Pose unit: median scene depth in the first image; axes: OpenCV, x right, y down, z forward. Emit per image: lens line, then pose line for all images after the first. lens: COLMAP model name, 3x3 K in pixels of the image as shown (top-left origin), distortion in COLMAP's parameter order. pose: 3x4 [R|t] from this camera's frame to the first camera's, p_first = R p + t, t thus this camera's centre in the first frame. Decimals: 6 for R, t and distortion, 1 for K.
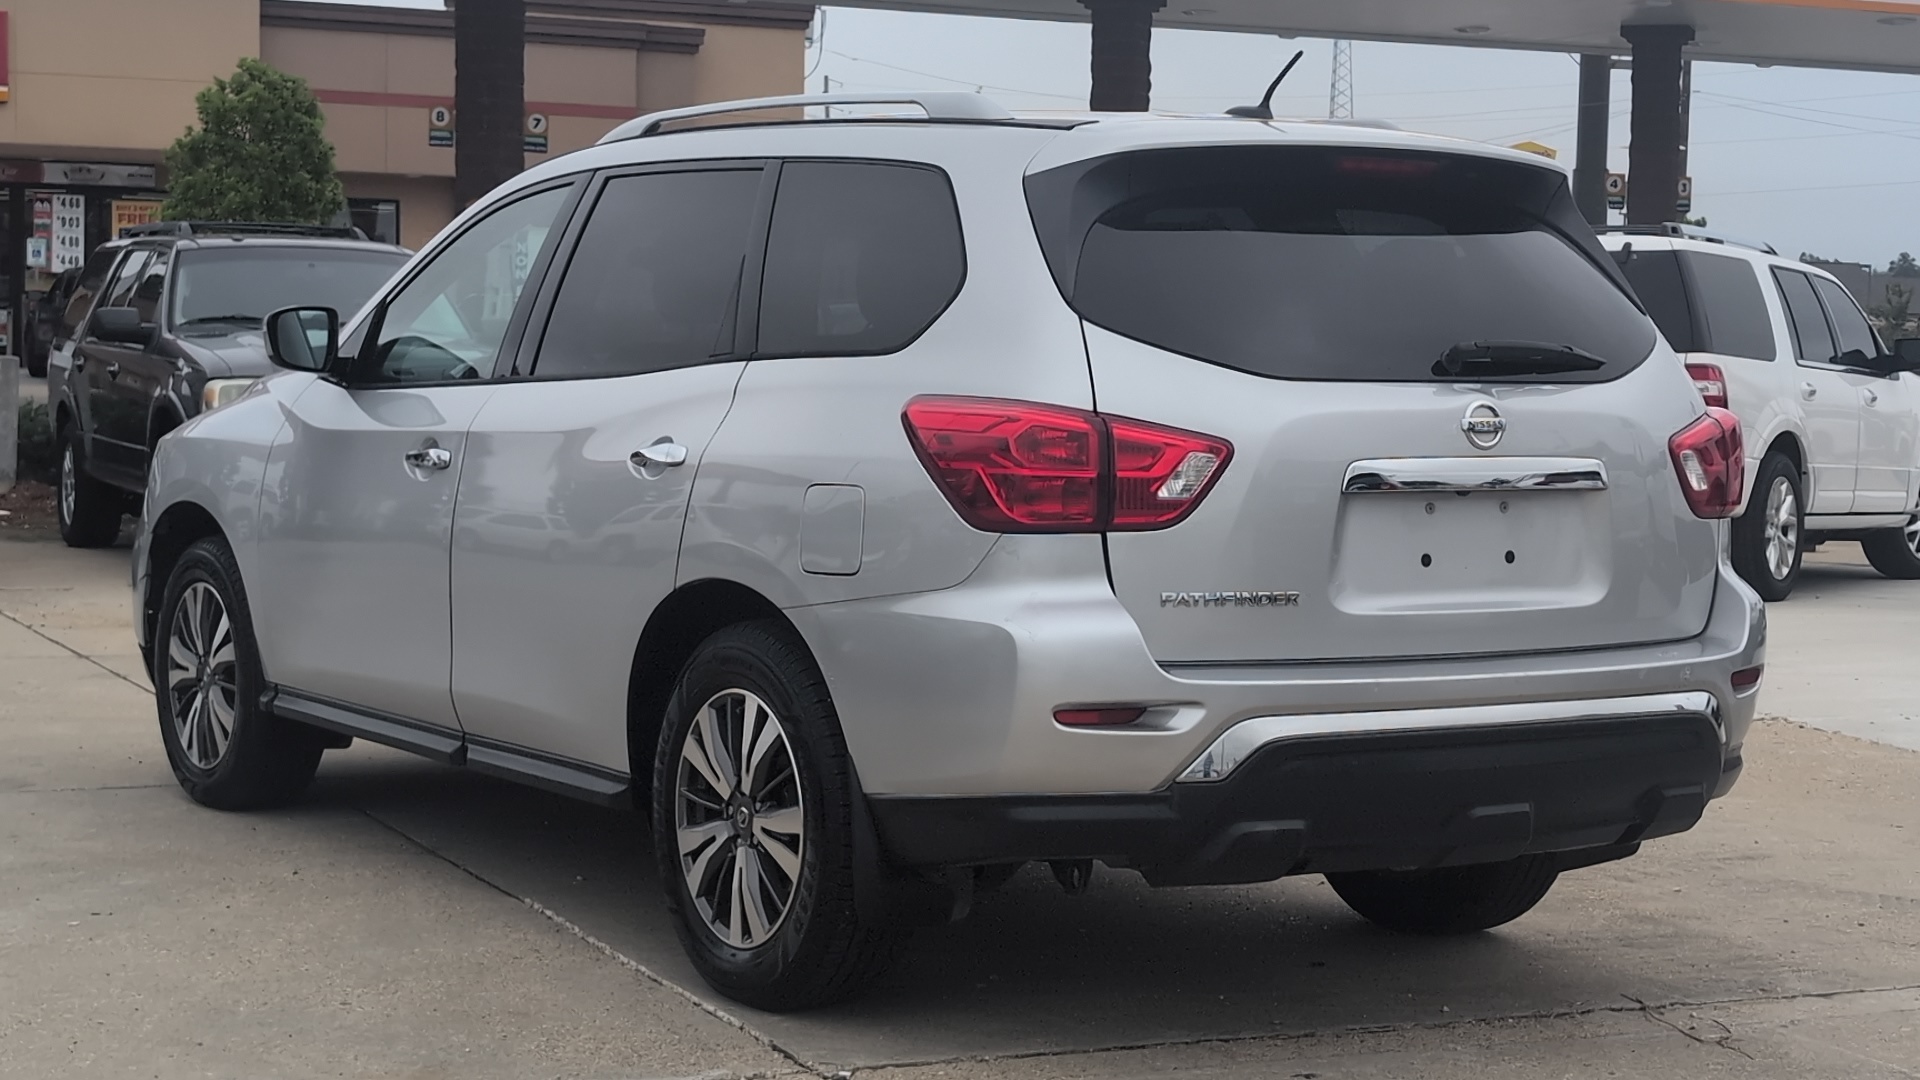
lens RADIAL K [[3434.6, 0, 968.6], [0, 3434.6, 529.4], [0, 0, 1]] dist [0.118553, 0.000000]
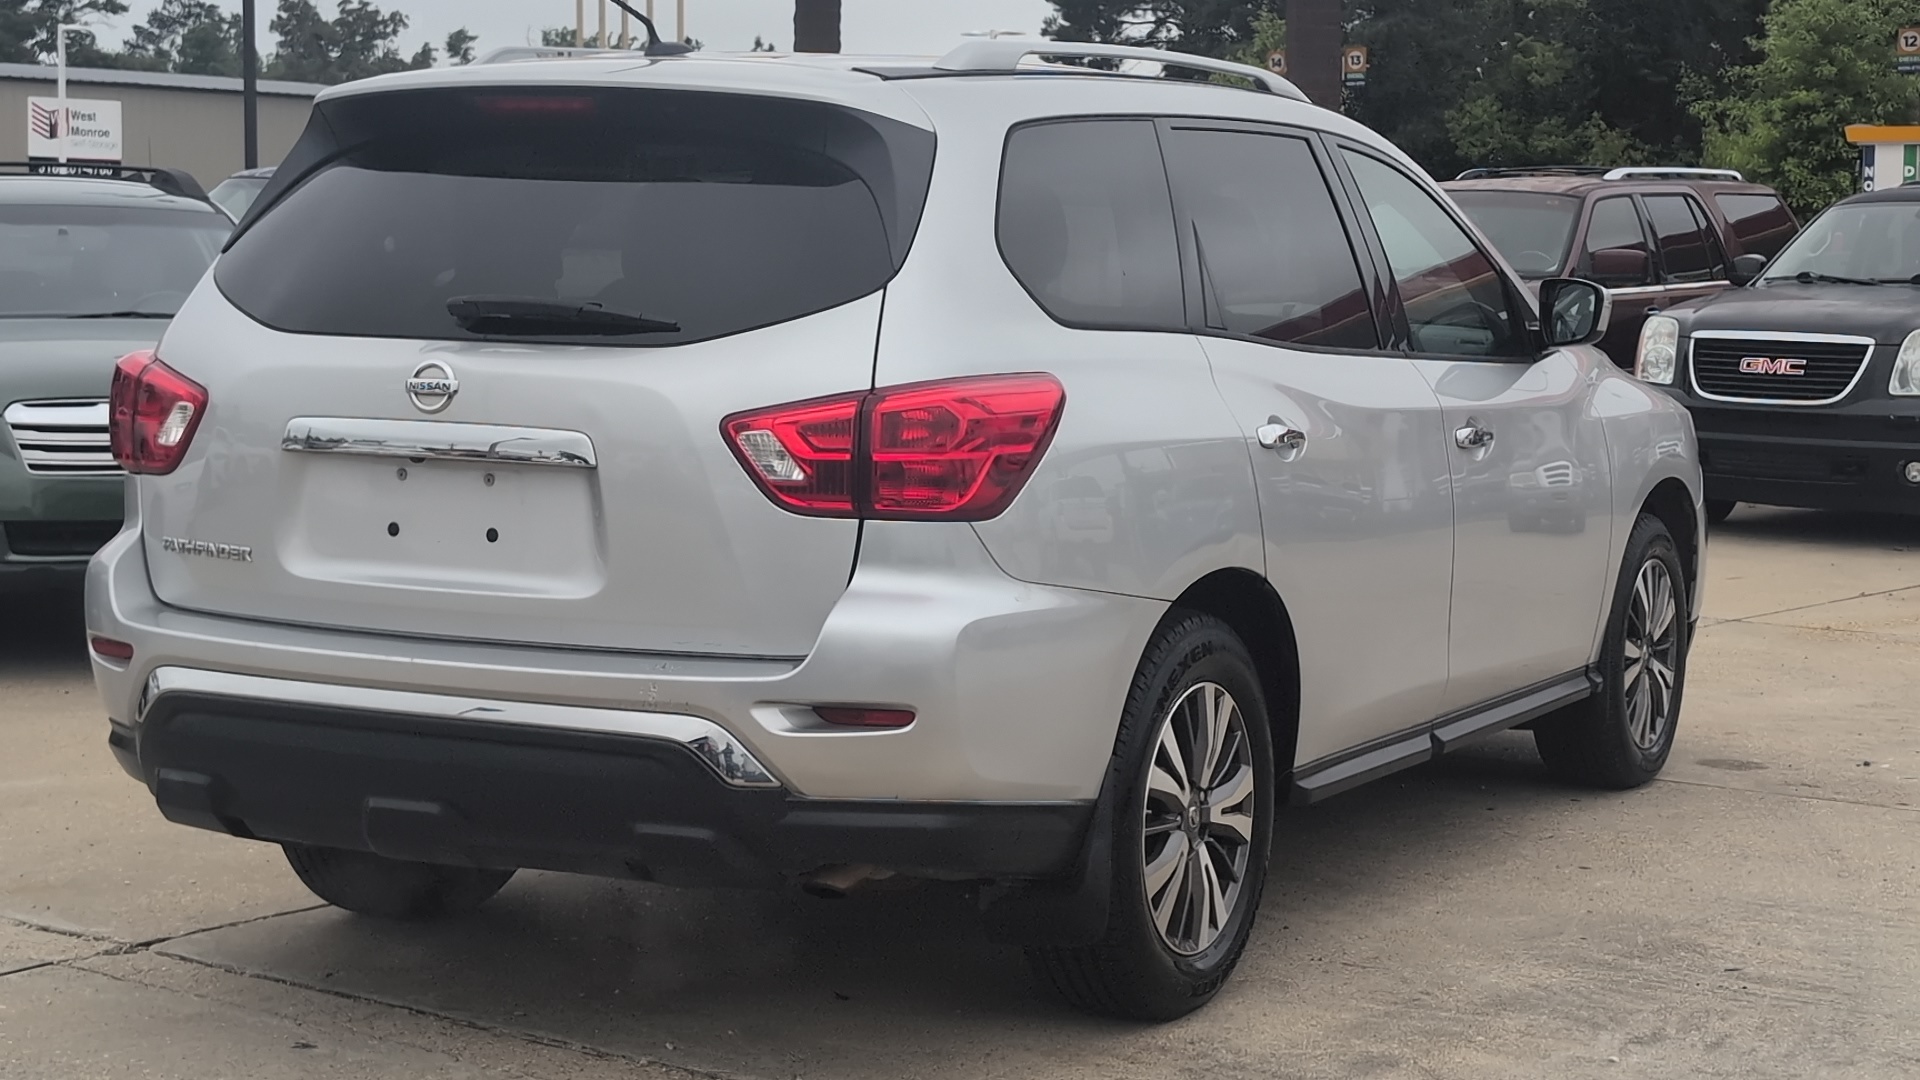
lens RADIAL K [[3434.6, 0, 978.1], [0, 3434.6, 542.9], [0, 0, 1]] dist [0.118553, 0.000000]
pose [[0.418897, 0.069529, -0.905368, 1.042798], [-0.058316, 0.997066, 0.049589, -0.042872], [0.906159, 0.032025, 0.421723, 0.744610]]
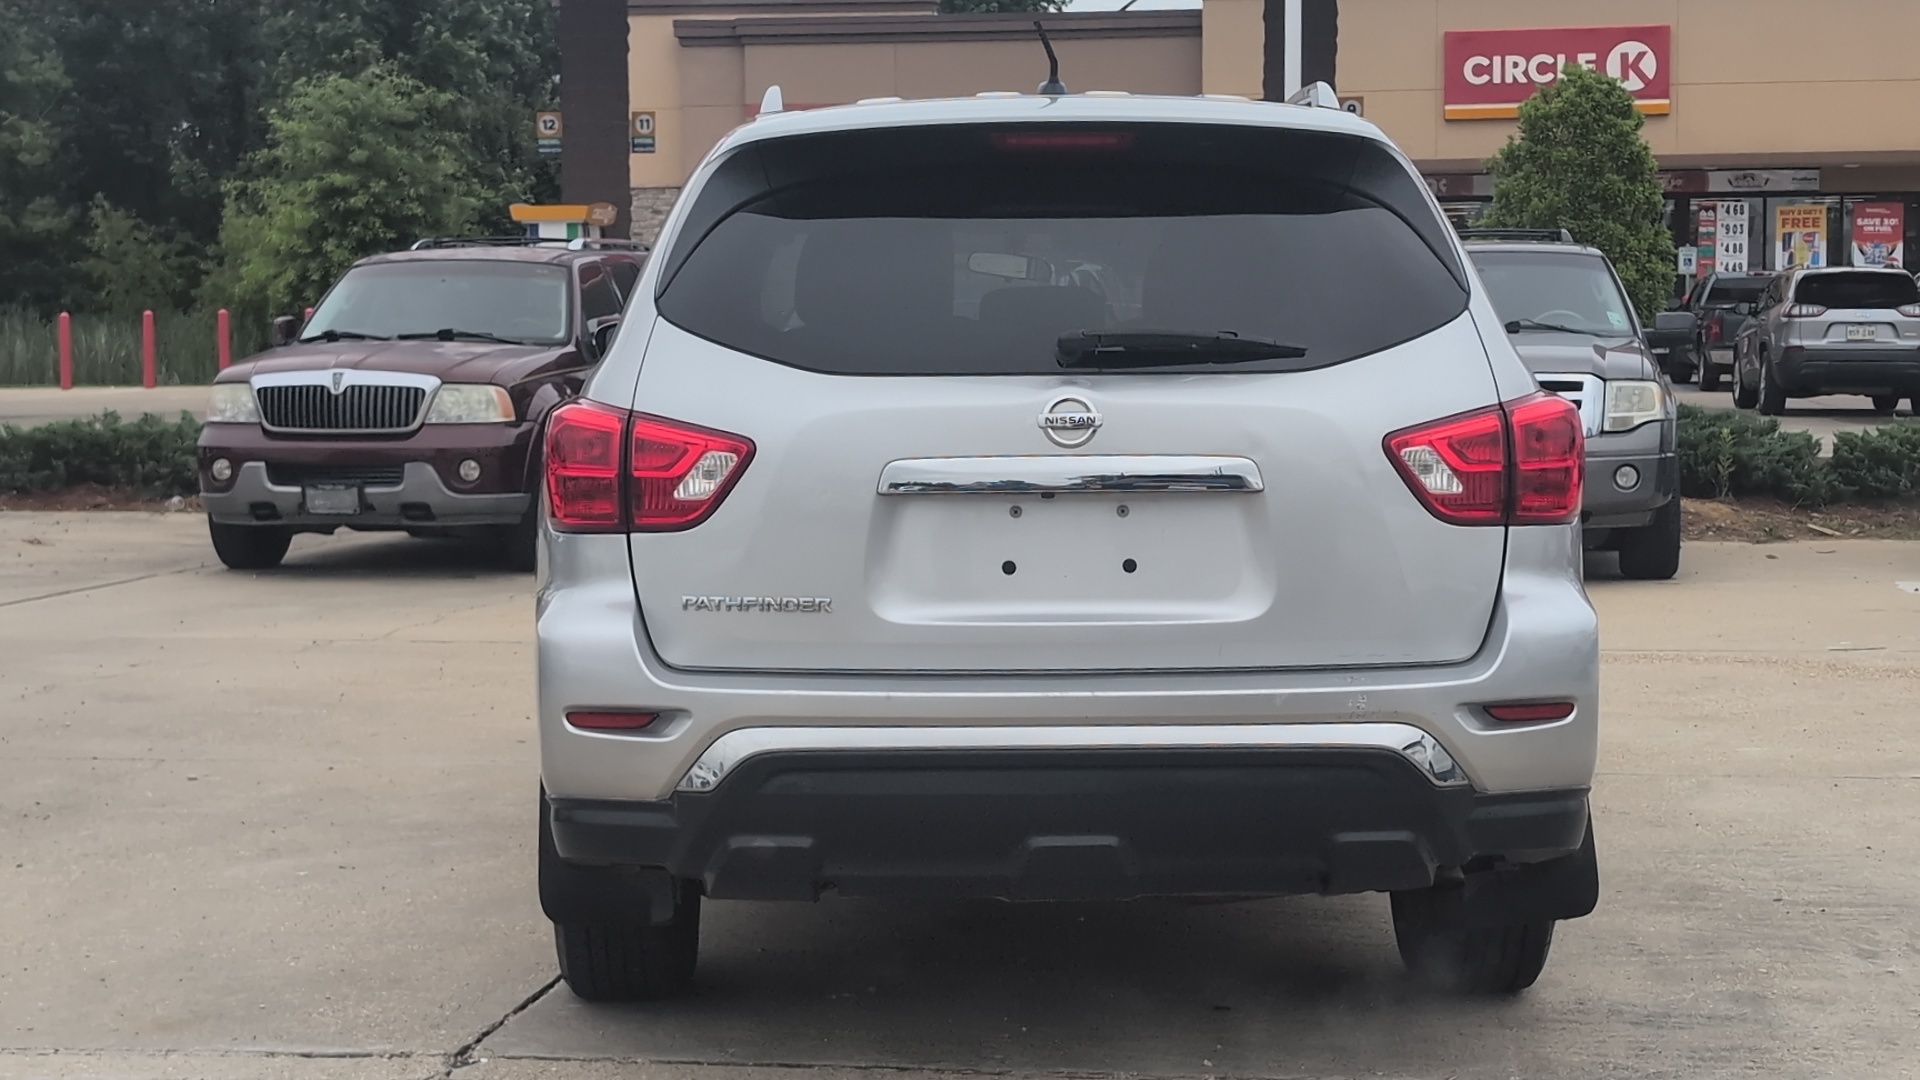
lens RADIAL K [[3434.6, 0, 976.0], [0, 3434.6, 544.7], [0, 0, 1]] dist [0.118553, 0.000000]
pose [[0.821477, 0.011470, -0.570126, 0.647950], [-0.009996, 0.999934, 0.005713, -0.002281], [0.570154, 0.001005, 0.821537, 0.235697]]
